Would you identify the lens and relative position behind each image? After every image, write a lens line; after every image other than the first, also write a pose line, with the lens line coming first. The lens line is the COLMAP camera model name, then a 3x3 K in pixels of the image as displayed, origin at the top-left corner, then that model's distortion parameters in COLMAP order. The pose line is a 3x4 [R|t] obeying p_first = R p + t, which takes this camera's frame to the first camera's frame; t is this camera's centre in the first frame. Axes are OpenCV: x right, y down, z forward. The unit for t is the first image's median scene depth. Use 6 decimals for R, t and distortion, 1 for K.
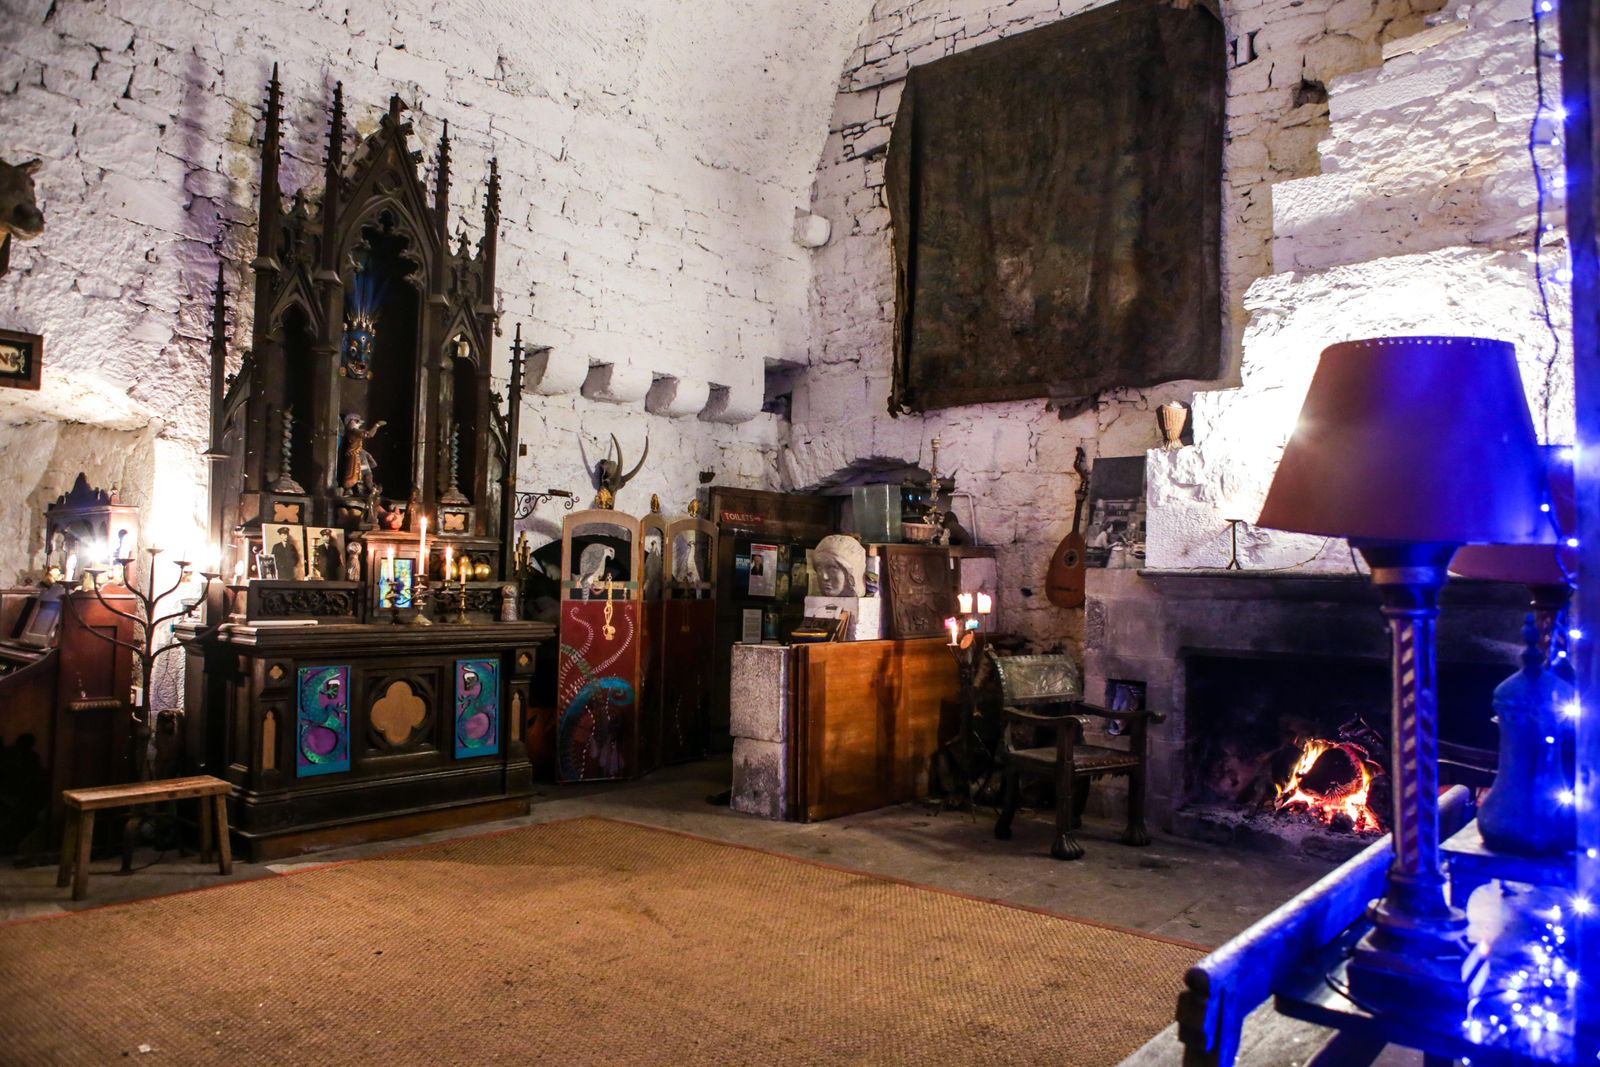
lens RADIAL K [[1101.0, 0, 800.0], [0, 1101.0, 533.5], [0, 0, 1]] dist [-0.115376, 0.087005]
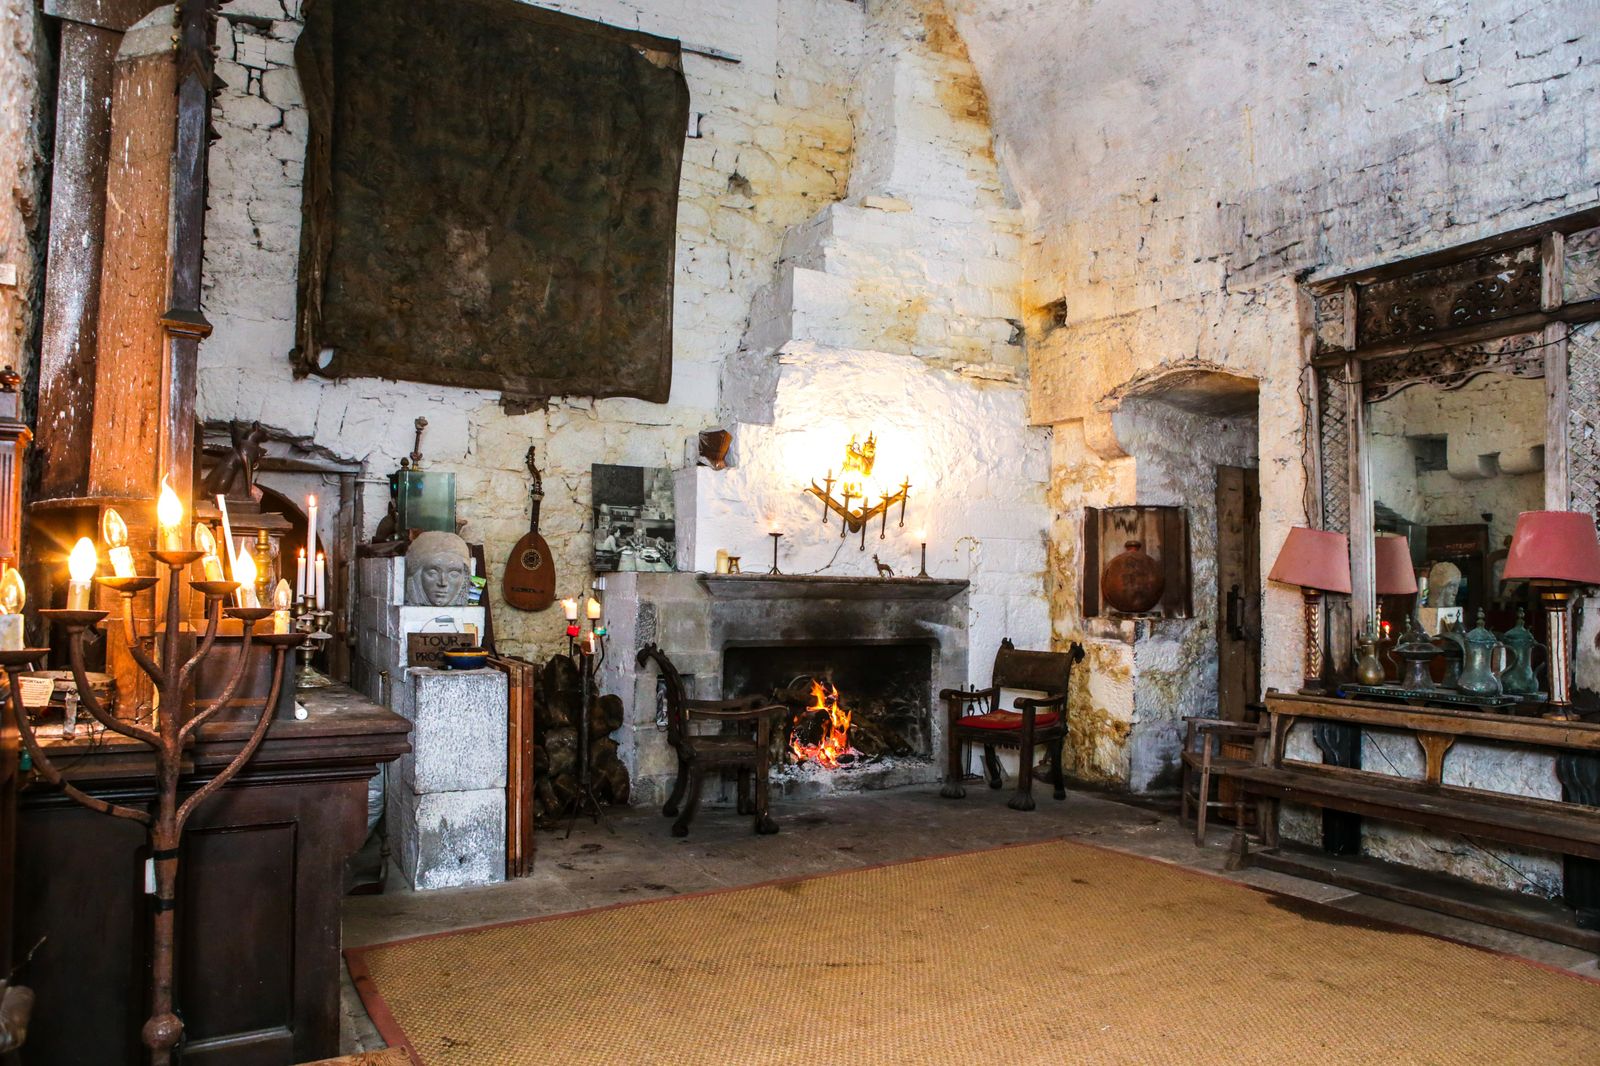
lens RADIAL K [[1101.0, 0, 800.0], [0, 1101.0, 533.0], [0, 0, 1]] dist [-0.115376, 0.087005]
pose [[0.324654, 0.027411, 0.945435, -0.604922], [-0.045687, 0.998868, -0.013272, 0.001322], [-0.944729, -0.038886, 0.325539, 0.452092]]
